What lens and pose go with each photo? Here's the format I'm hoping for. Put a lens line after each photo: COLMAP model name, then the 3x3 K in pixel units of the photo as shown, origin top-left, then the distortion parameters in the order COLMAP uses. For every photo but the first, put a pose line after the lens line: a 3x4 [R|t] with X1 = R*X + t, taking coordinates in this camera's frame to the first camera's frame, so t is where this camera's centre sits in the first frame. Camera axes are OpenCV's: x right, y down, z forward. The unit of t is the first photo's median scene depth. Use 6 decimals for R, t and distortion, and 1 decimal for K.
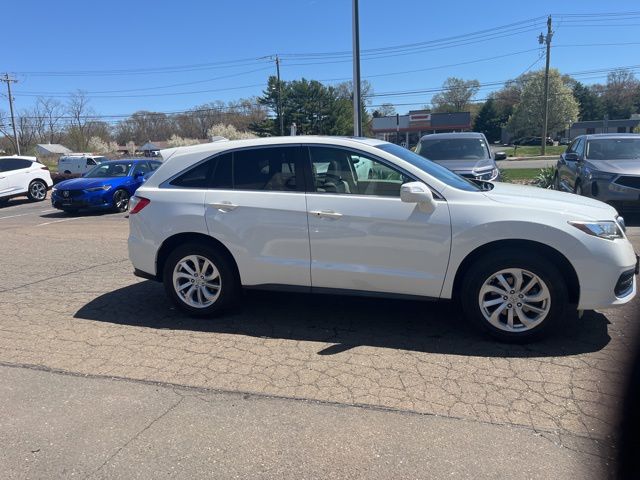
lens RADIAL K [[483.9, 0, 318.3], [0, 483.9, 243.6], [0, 0, 1]] dist [0.066840, -0.084255]
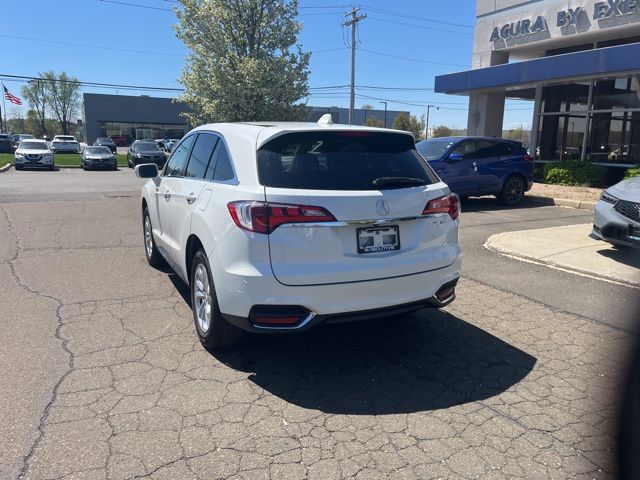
lens RADIAL K [[483.9, 0, 316.5], [0, 483.9, 241.1], [0, 0, 1]] dist [0.066840, -0.084255]
pose [[-0.688916, -0.115060, 0.715650, -0.769193], [0.152252, 0.942324, 0.298069, -0.278937], [-0.708670, 0.314304, -0.631664, 1.623528]]
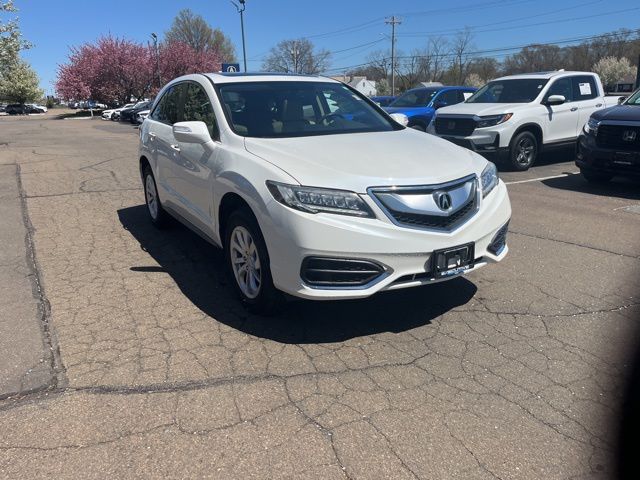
lens RADIAL K [[483.9, 0, 318.3], [0, 483.9, 245.1], [0, 0, 1]] dist [0.066840, -0.084255]
pose [[0.741166, 0.213369, -0.636511, 0.827356], [-0.133873, 0.976079, 0.171313, -0.067534], [0.657838, -0.041759, 0.752001, 0.324254]]
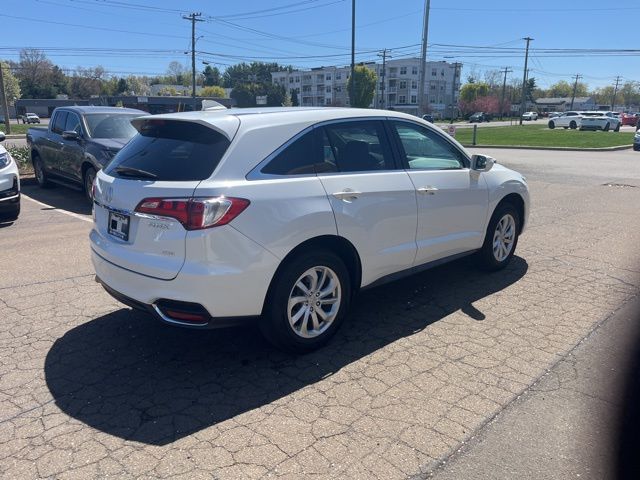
lens RADIAL K [[483.9, 0, 318.2], [0, 483.9, 243.6], [0, 0, 1]] dist [0.066840, -0.084255]
pose [[0.490462, -0.185215, 0.851553, -0.808931], [0.151641, 0.980385, 0.125897, -0.095078], [-0.858168, 0.067383, 0.508928, 0.582045]]
